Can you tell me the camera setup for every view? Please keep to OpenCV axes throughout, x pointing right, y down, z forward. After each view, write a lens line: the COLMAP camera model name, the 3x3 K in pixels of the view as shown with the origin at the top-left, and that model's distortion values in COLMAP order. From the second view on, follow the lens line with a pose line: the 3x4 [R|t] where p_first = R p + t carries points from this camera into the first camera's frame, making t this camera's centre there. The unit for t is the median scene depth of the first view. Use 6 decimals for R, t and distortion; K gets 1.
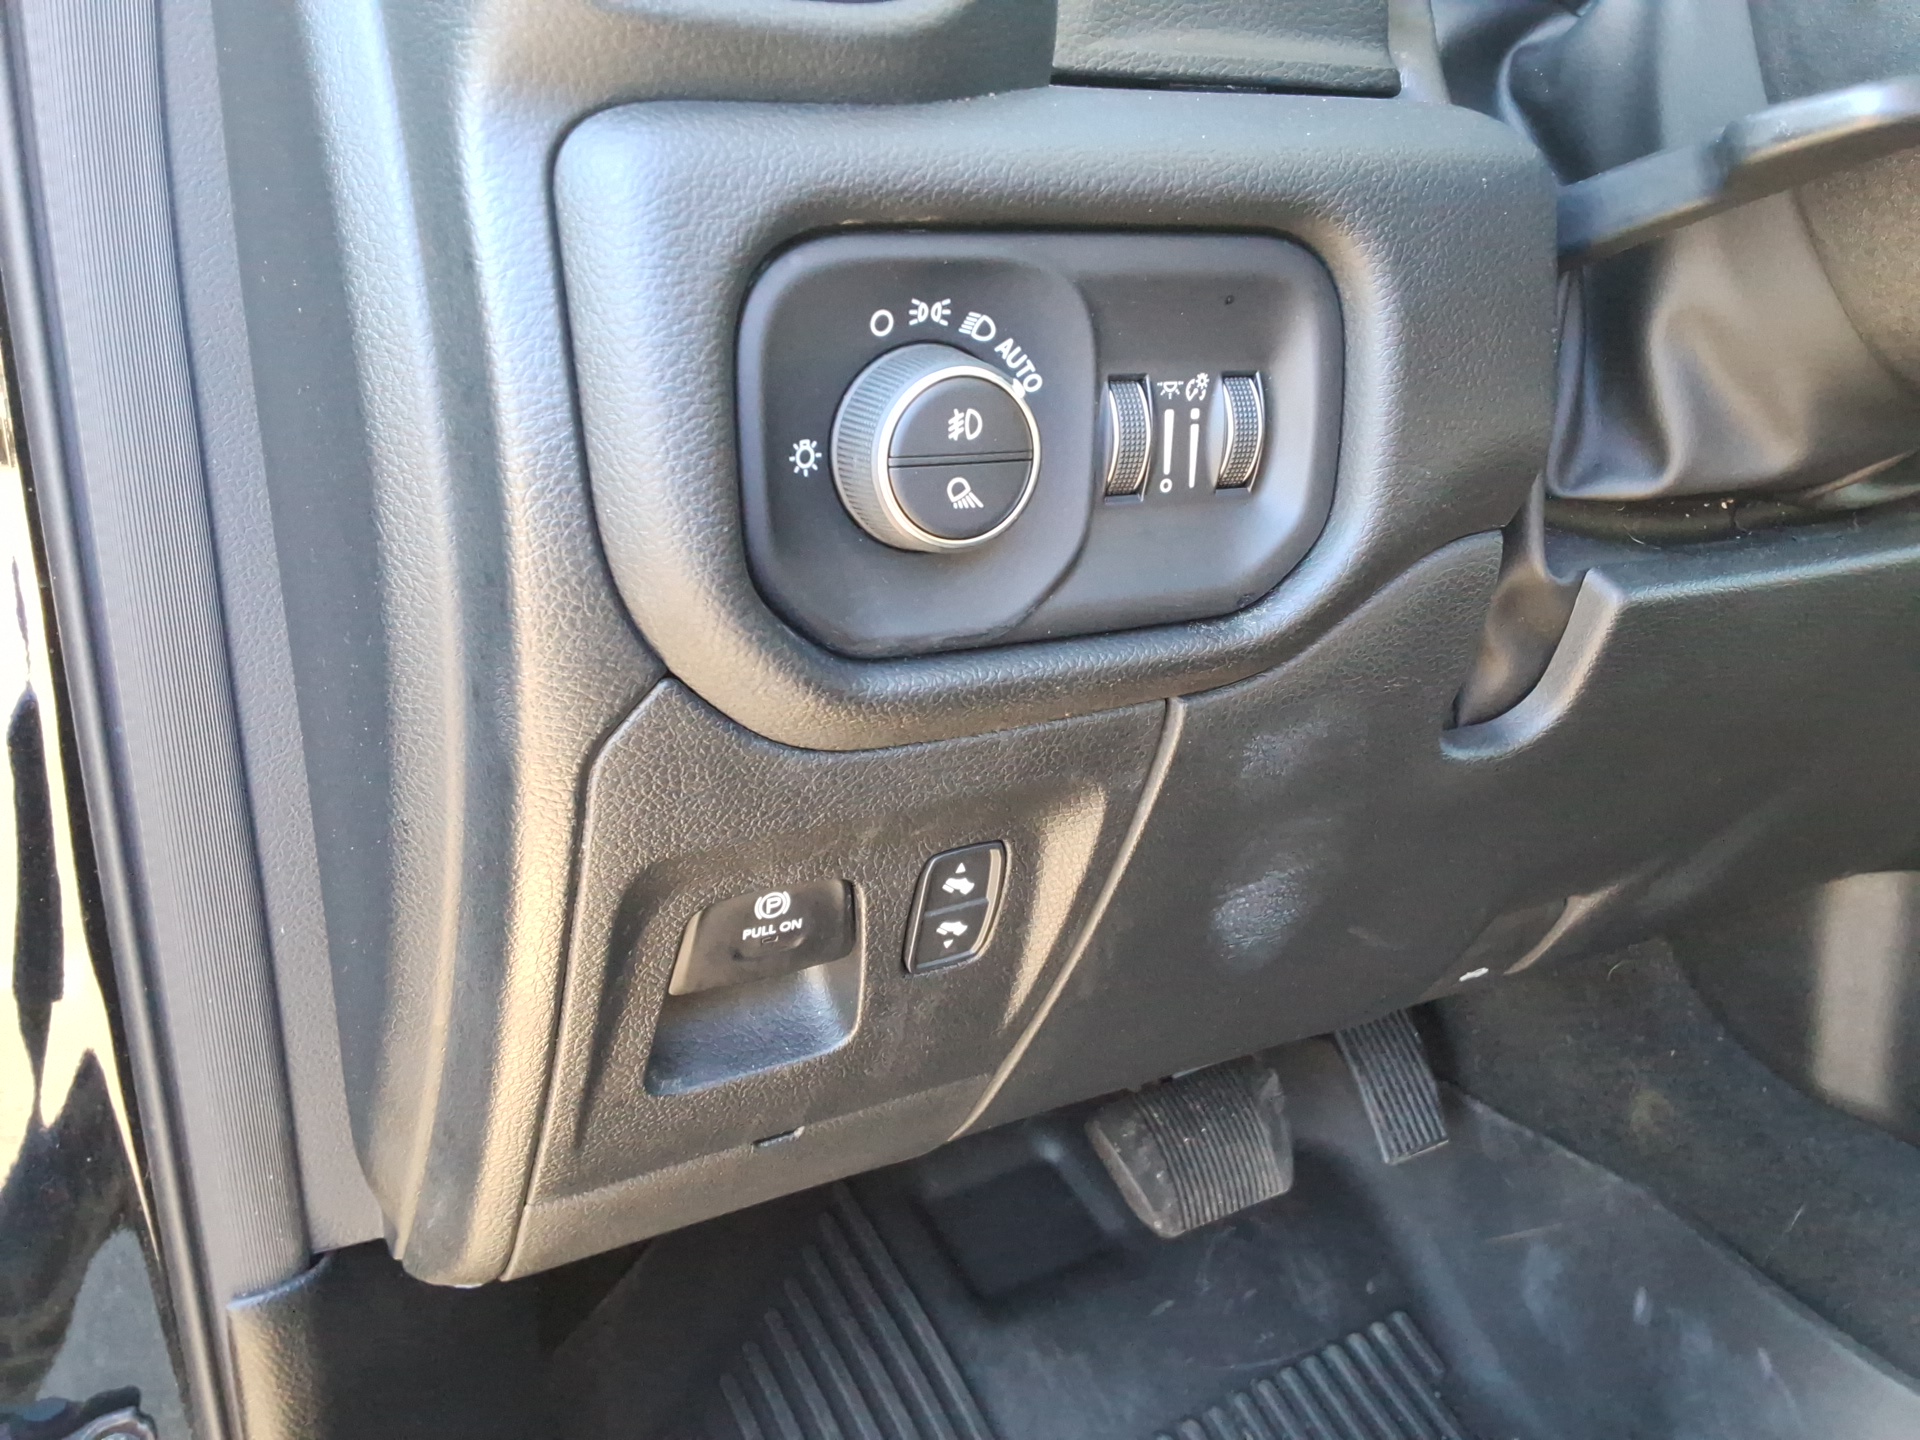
lens RADIAL K [[1549.6, 0, 971.9], [0, 1549.6, 699.9], [0, 0, 1]] dist [0.138672, -0.243673]
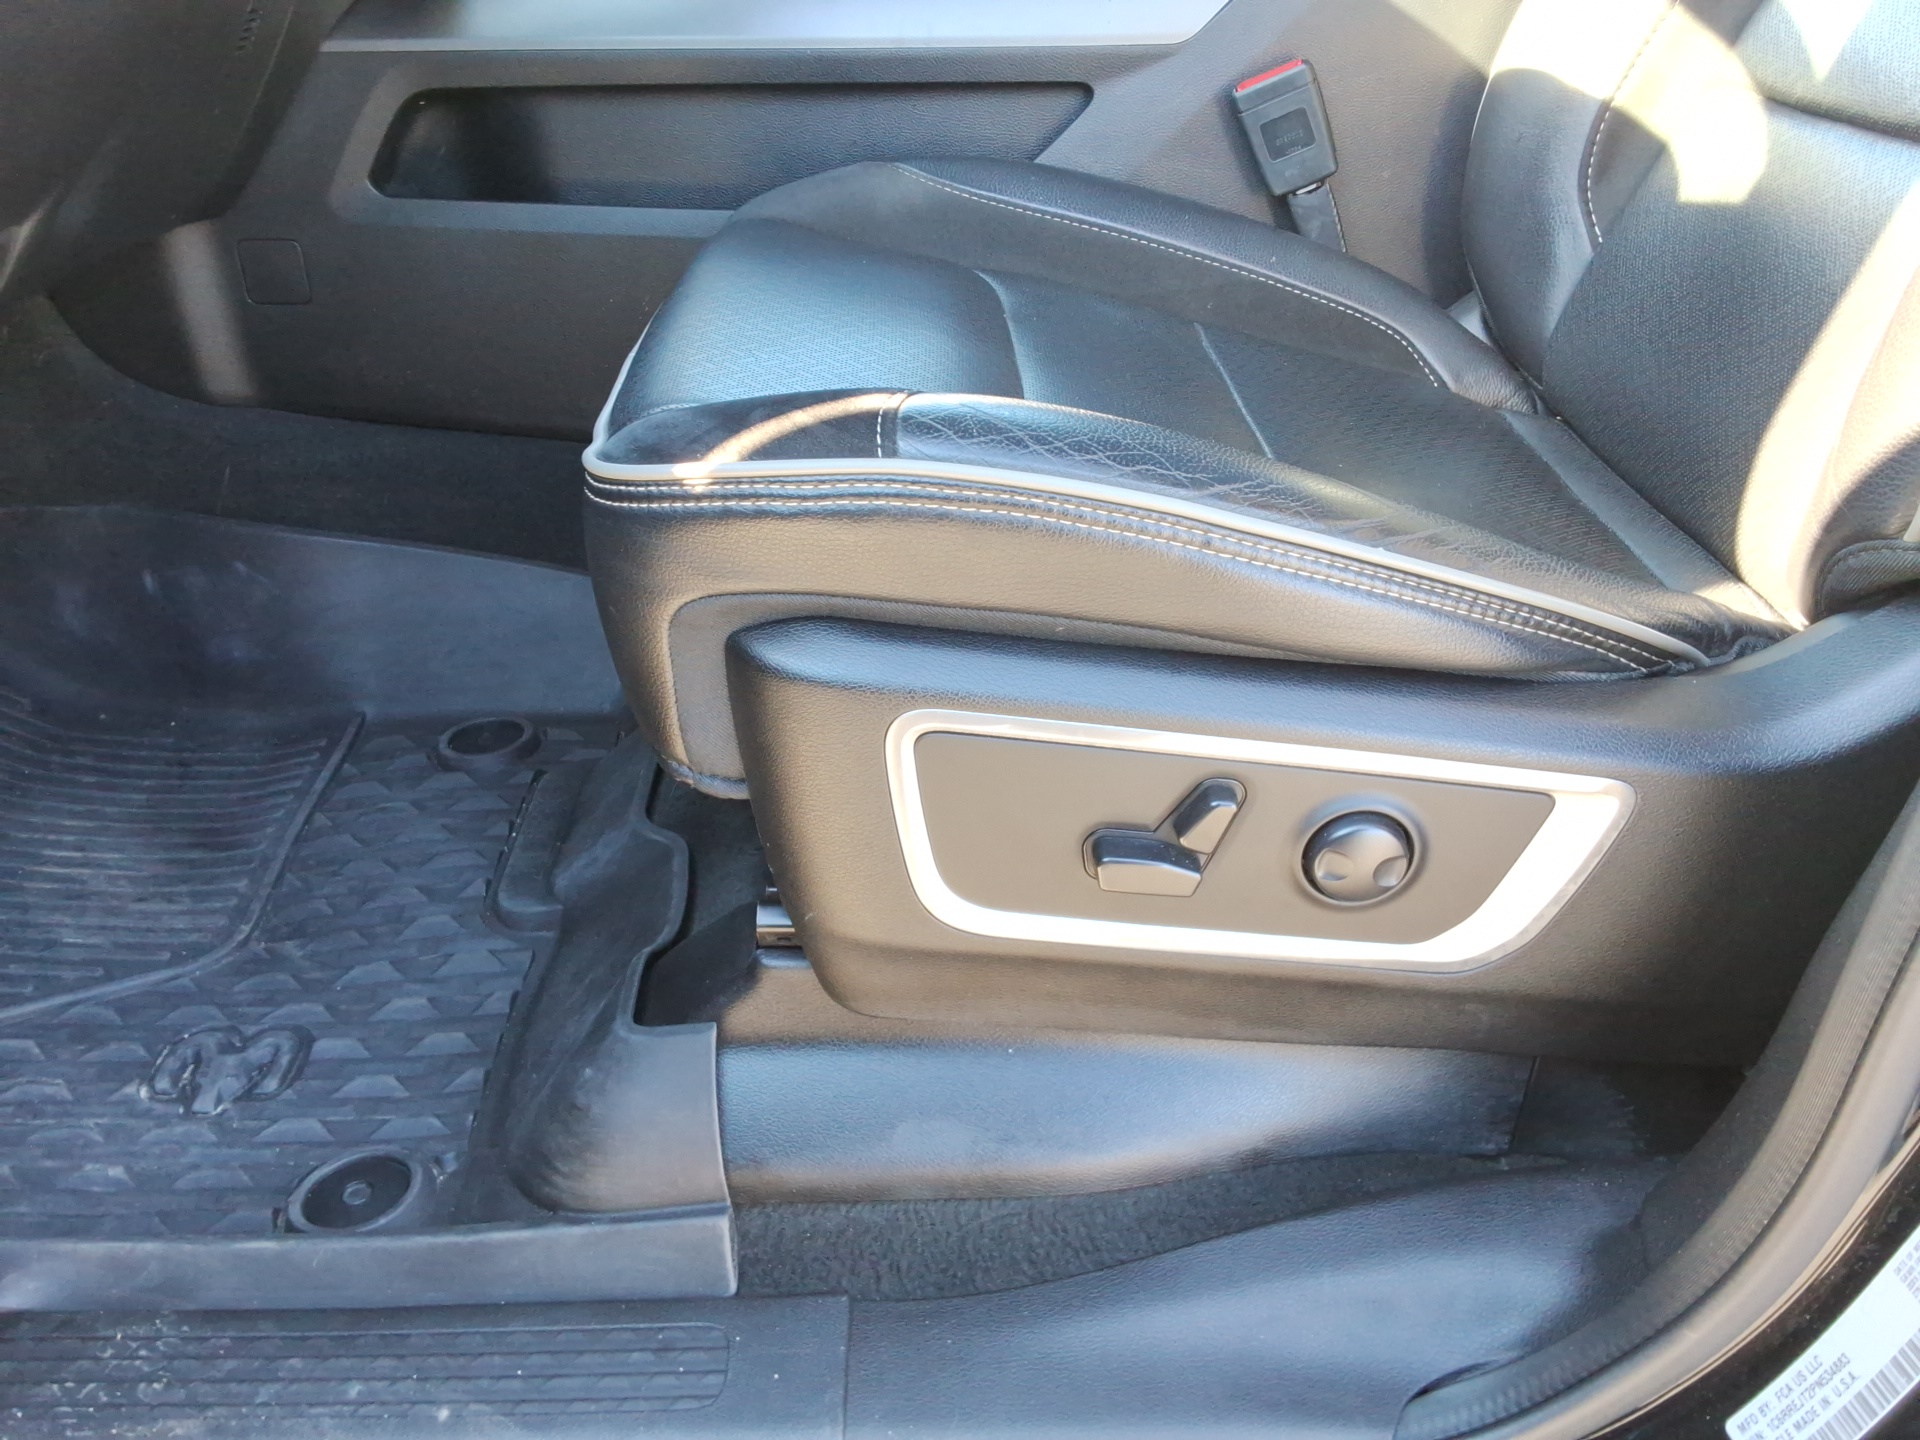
lens RADIAL K [[1549.6, 0, 971.9], [0, 1549.6, 699.9], [0, 0, 1]] dist [0.138672, -0.243673]
pose [[0.520113, -0.384941, 0.762432, -0.611983], [0.199998, 0.922748, 0.329449, 0.320680], [-0.830352, -0.018866, 0.556920, -0.783488]]
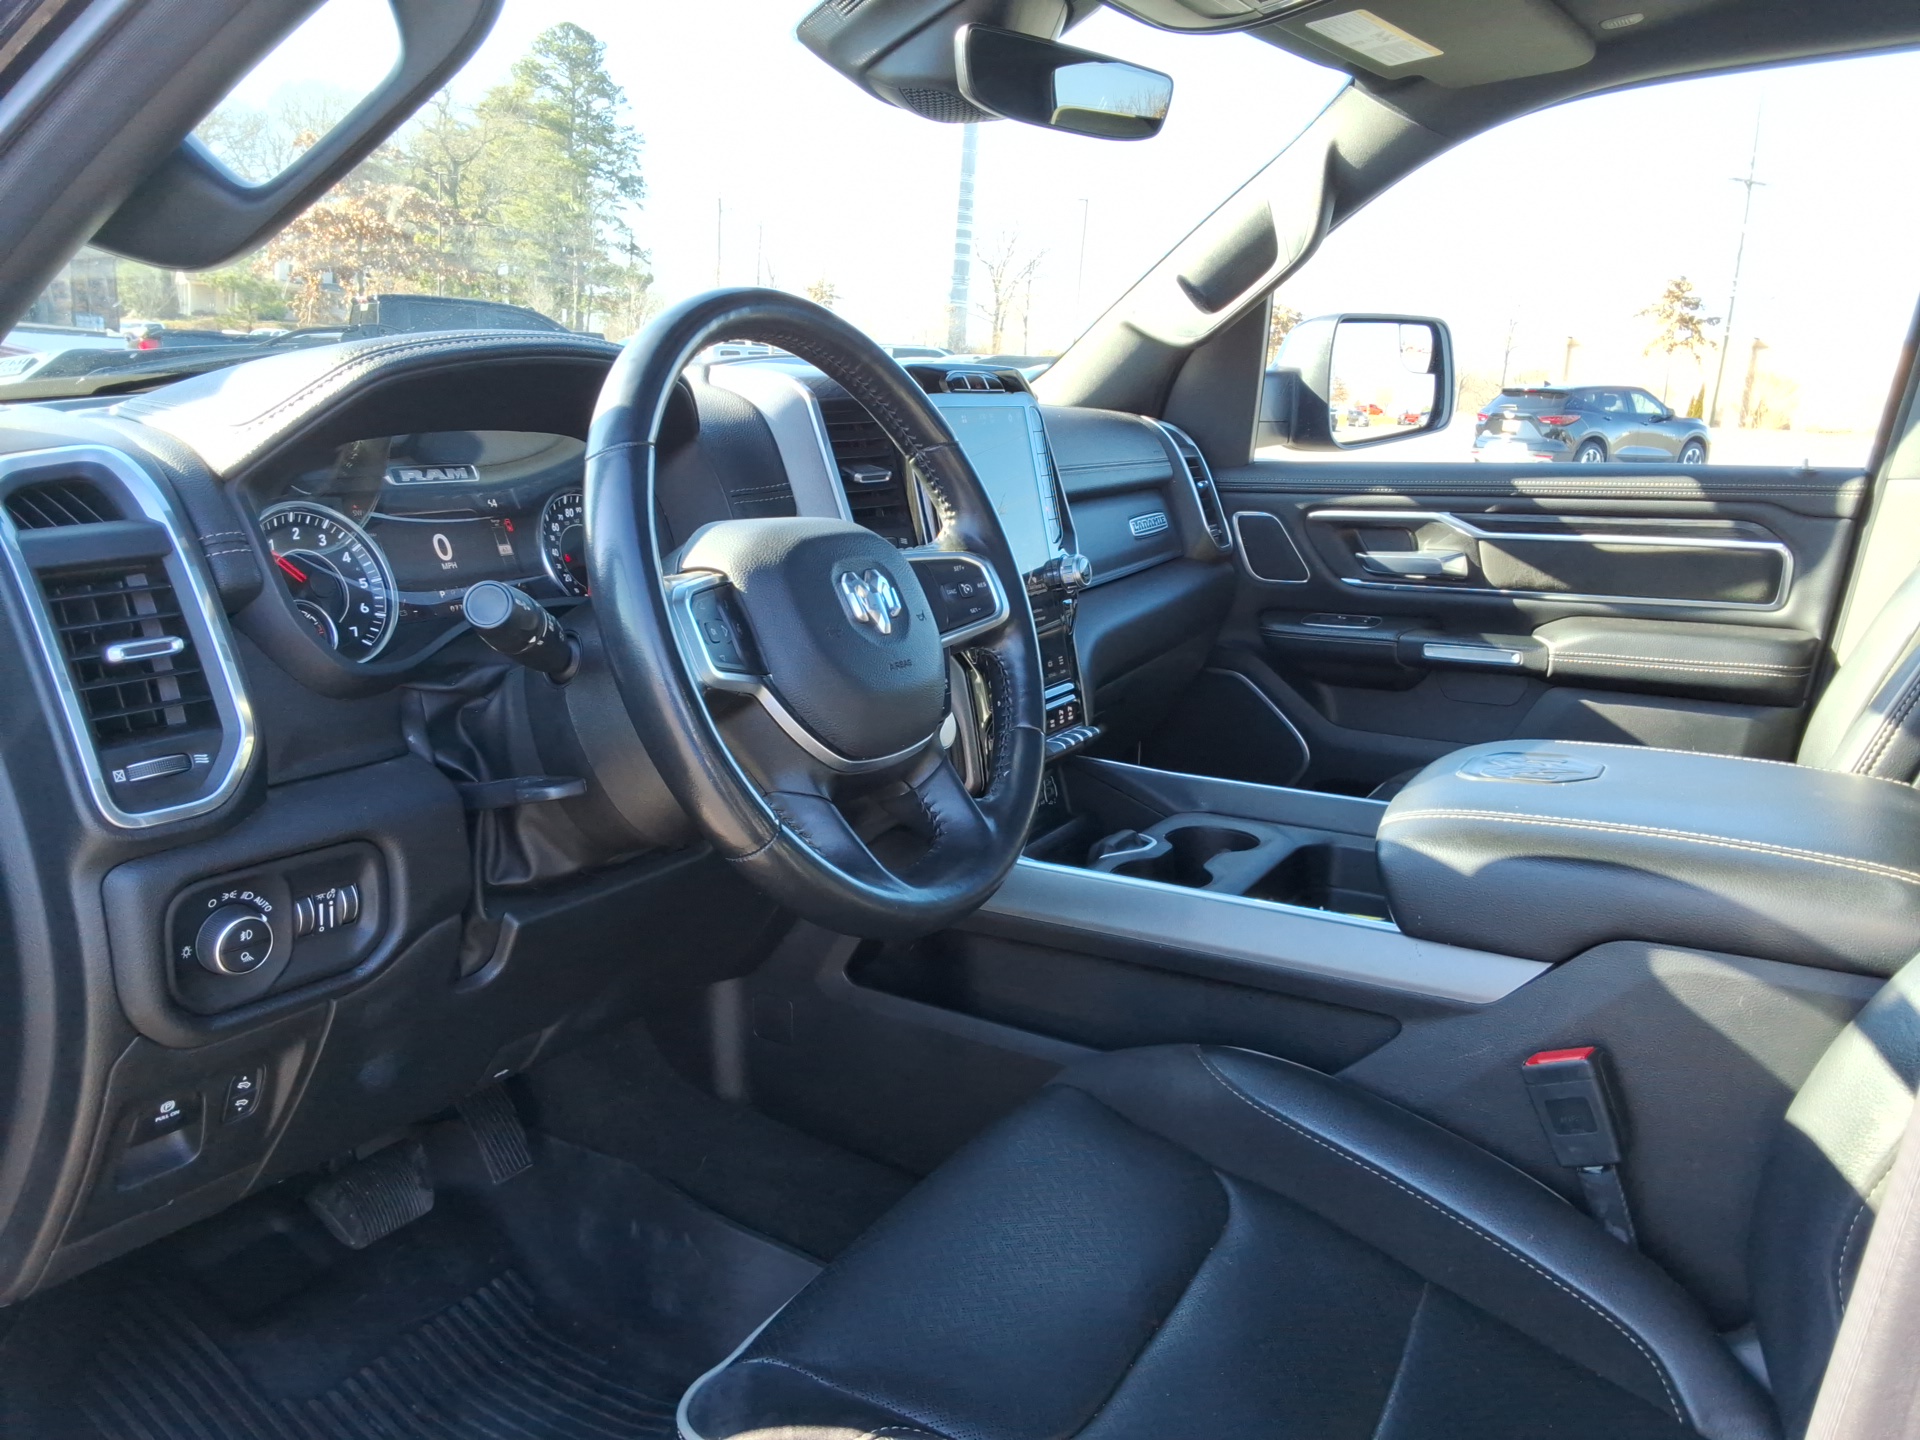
lens RADIAL K [[1549.6, 0, 971.9], [0, 1549.6, 699.9], [0, 0, 1]] dist [0.138672, -0.243673]
pose [[0.878142, -0.060808, 0.474520, -0.138911], [0.082735, 0.996247, -0.025444, -0.313488], [-0.471192, 0.061603, 0.879877, -1.701455]]
